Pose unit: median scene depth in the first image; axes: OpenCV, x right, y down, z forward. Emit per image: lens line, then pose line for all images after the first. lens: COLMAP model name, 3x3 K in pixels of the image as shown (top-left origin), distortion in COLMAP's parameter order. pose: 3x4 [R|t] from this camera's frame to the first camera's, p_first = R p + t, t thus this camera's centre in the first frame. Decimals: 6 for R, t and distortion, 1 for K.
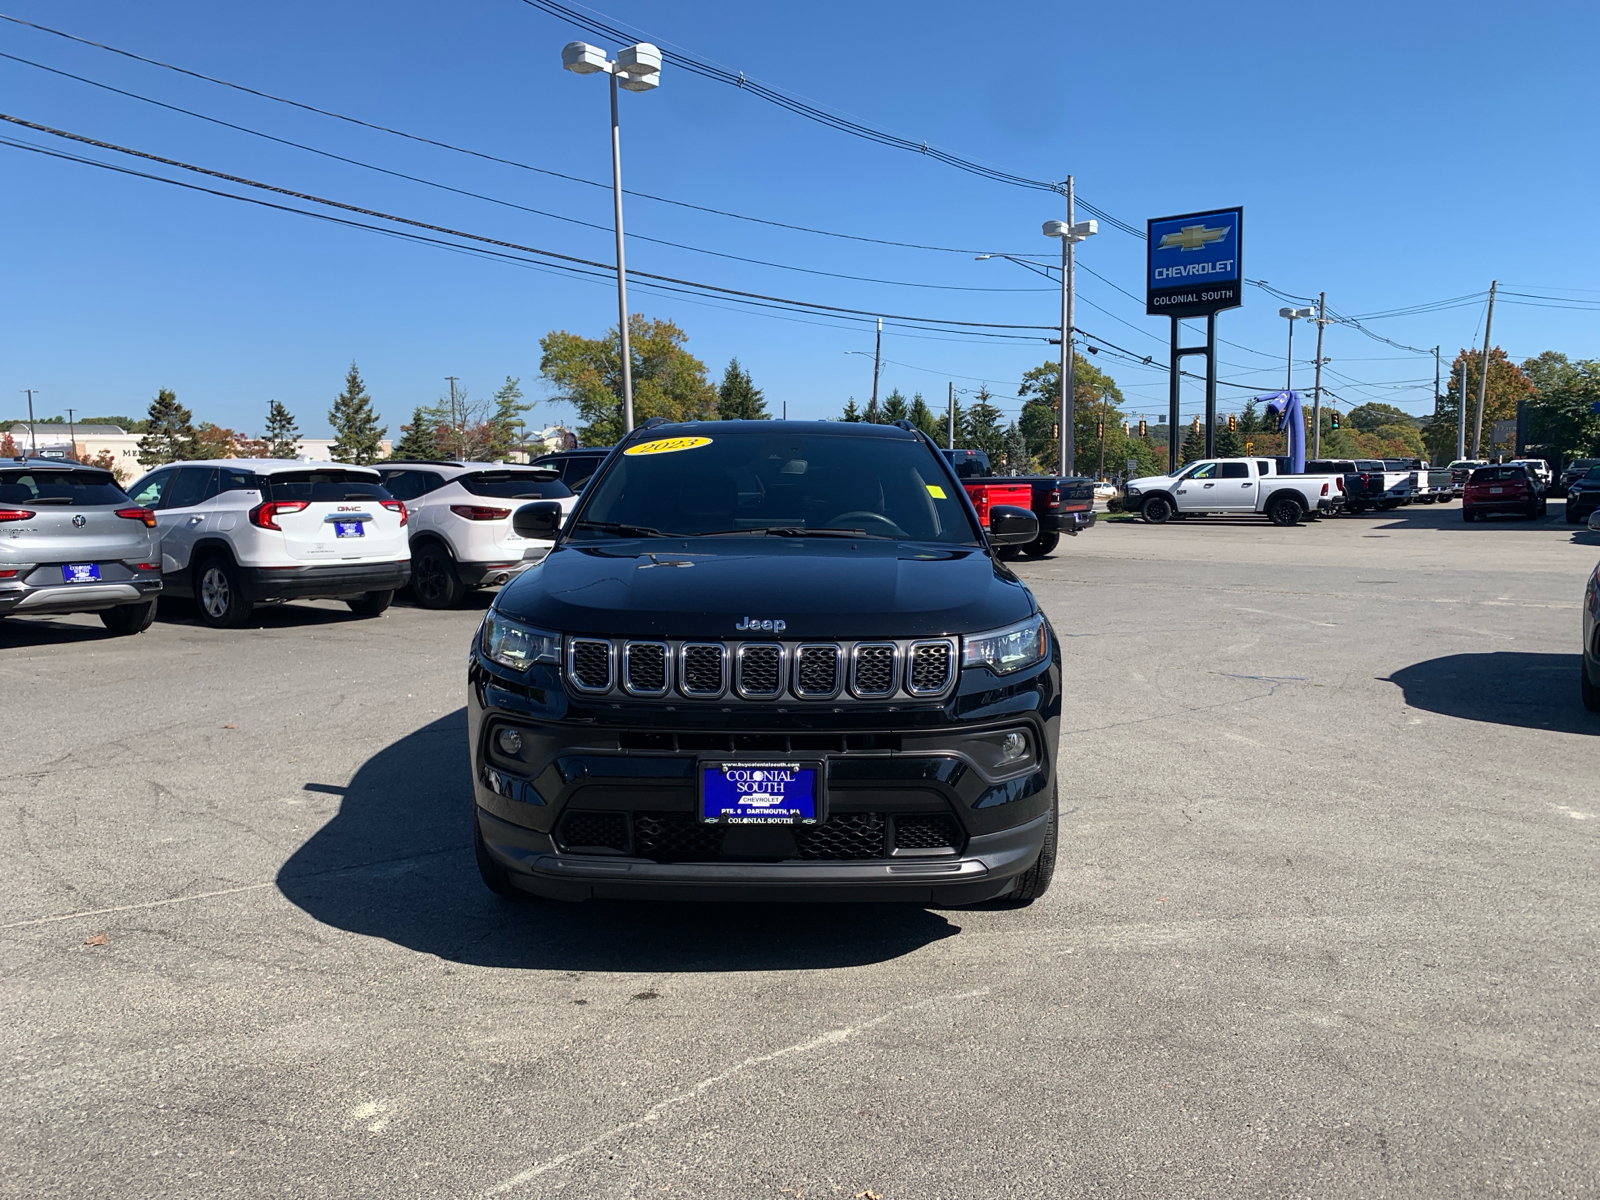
lens RADIAL K [[1212.6, 0, 823.7], [0, 1212.6, 586.5], [0, 0, 1]] dist [0.025218, -0.039338]
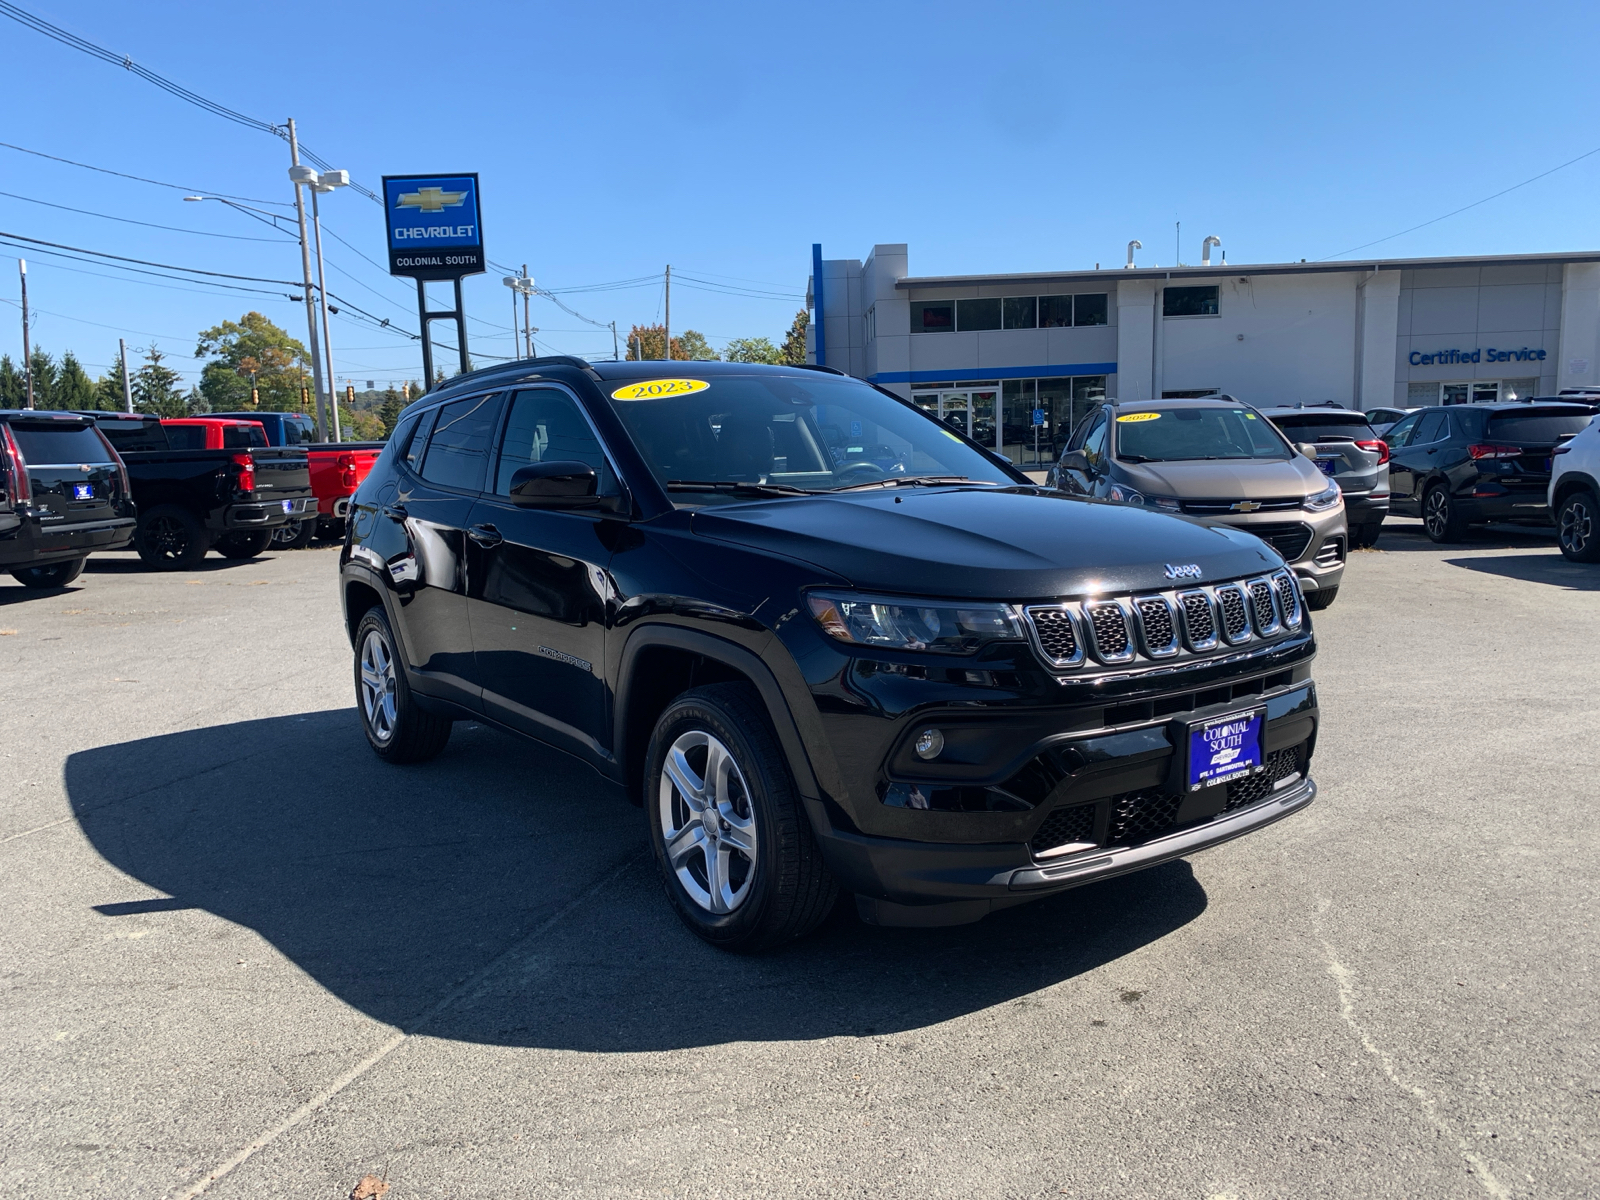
lens RADIAL K [[1208.2, 0, 798.3], [0, 1208.2, 585.4], [0, 0, 1]] dist [0.009170, -0.020154]
pose [[0.802868, -0.088260, 0.589587, -0.211457], [0.072790, 0.996094, 0.049991, -0.006774], [-0.591696, 0.002780, 0.806156, 0.107769]]
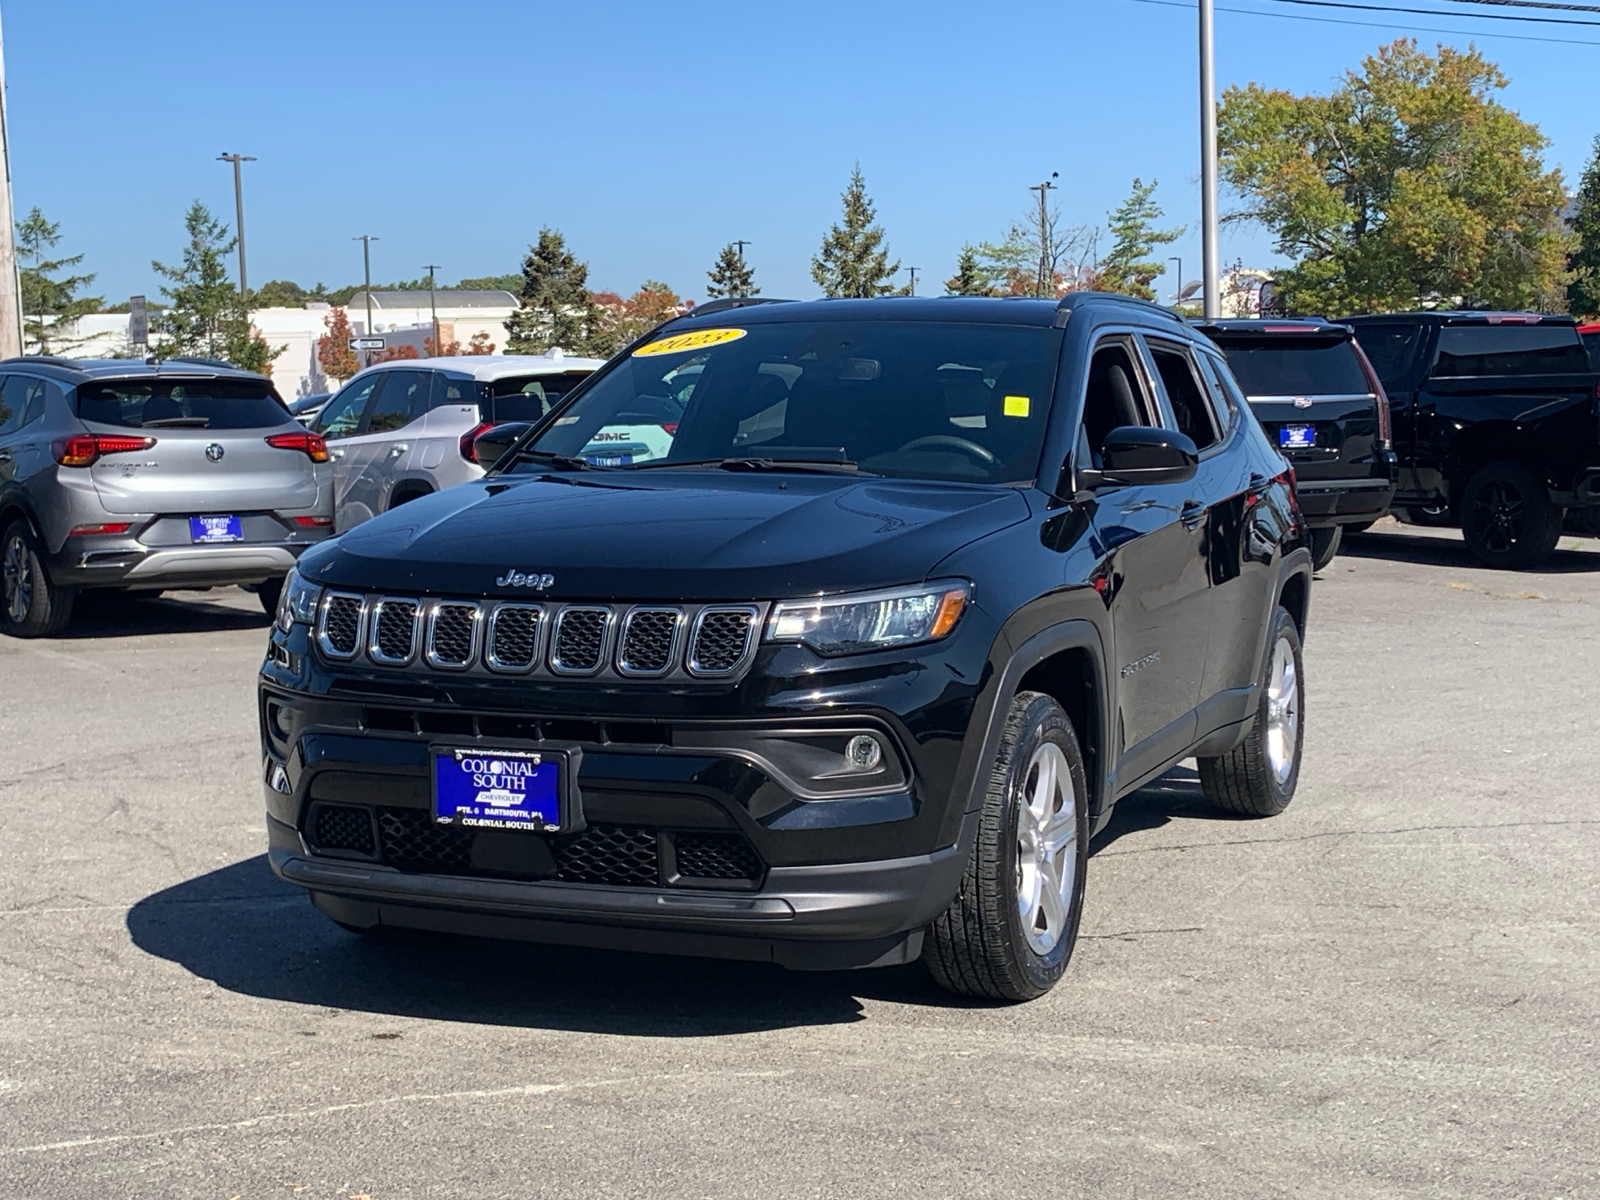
lens RADIAL K [[2356.0, 0, 804.7], [0, 2356.0, 606.1], [0, 0, 1]] dist [0.121866, 0.000000]
pose [[0.924196, 0.024581, -0.381127, 0.177320], [-0.020835, 0.999686, 0.013953, 0.005901], [0.381350, -0.004955, 0.924417, -0.087945]]
